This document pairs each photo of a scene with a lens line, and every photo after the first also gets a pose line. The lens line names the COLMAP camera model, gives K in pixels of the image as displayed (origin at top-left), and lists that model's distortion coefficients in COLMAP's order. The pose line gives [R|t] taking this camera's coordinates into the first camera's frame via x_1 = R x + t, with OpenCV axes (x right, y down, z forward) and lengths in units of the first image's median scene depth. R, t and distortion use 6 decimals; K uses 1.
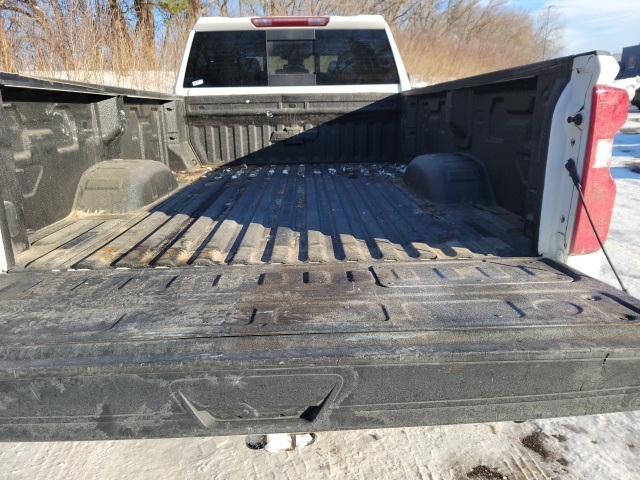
lens RADIAL K [[486.8, 0, 321.2], [0, 486.8, 241.7], [0, 0, 1]] dist [0.049782, -0.027410]
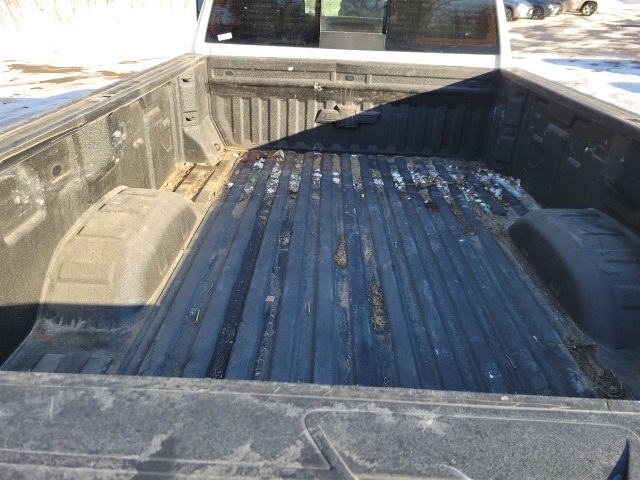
lens RADIAL K [[486.8, 0, 316.4], [0, 486.8, 237.9], [0, 0, 1]] dist [0.049782, -0.027410]
pose [[0.996628, 0.078145, -0.025039, -0.071460], [-0.071786, 0.978109, 0.195320, -0.181189], [0.039754, -0.192863, 0.980420, 0.219924]]
